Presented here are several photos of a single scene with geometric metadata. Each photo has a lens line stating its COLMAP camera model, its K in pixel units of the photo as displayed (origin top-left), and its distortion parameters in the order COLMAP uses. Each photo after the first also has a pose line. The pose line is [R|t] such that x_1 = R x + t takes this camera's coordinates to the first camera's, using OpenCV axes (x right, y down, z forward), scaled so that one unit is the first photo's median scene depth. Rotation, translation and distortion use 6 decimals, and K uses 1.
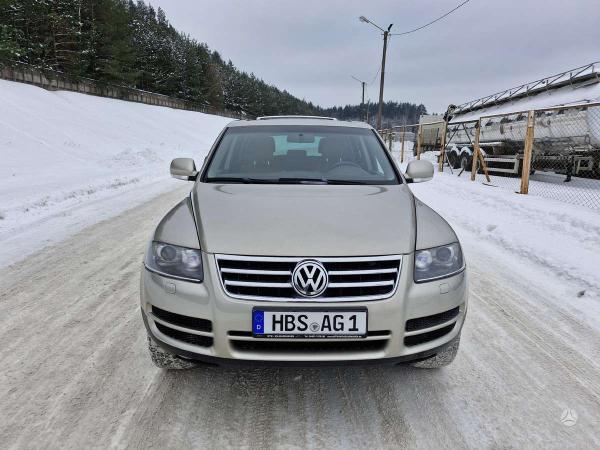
lens RADIAL K [[414.3, 0, 298.0], [0, 414.3, 231.6], [0, 0, 1]] dist [0.038035, -0.033043]
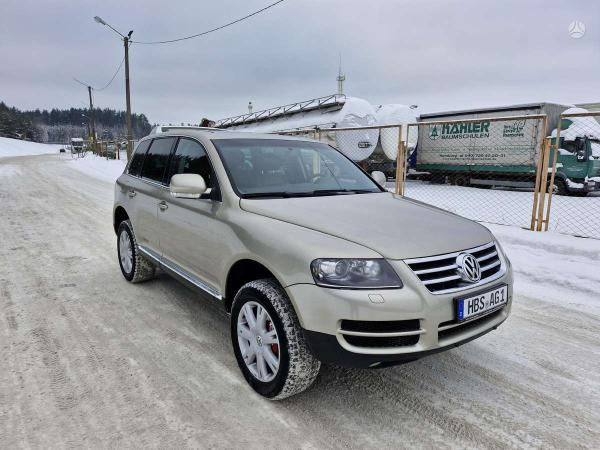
lens RADIAL K [[414.3, 0, 300.4], [0, 414.3, 231.2], [0, 0, 1]] dist [0.038035, -0.033043]
pose [[0.805478, -0.101458, 0.583876, -0.695327], [0.116102, 0.993160, 0.012411, -0.044568], [-0.581141, 0.057792, 0.811748, 0.174523]]
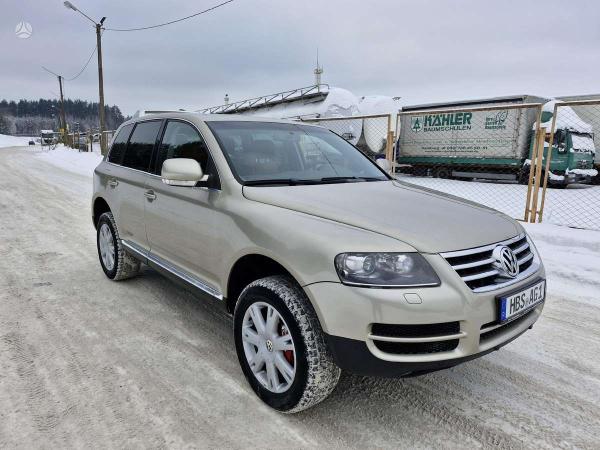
lens RADIAL K [[414.3, 0, 297.0], [0, 414.3, 231.2], [0, 0, 1]] dist [0.038035, -0.033043]
pose [[0.777310, -0.115200, 0.618480, -0.691132], [0.121118, 0.992104, 0.032569, -0.045992], [-0.617348, 0.049593, 0.785125, 0.294687]]
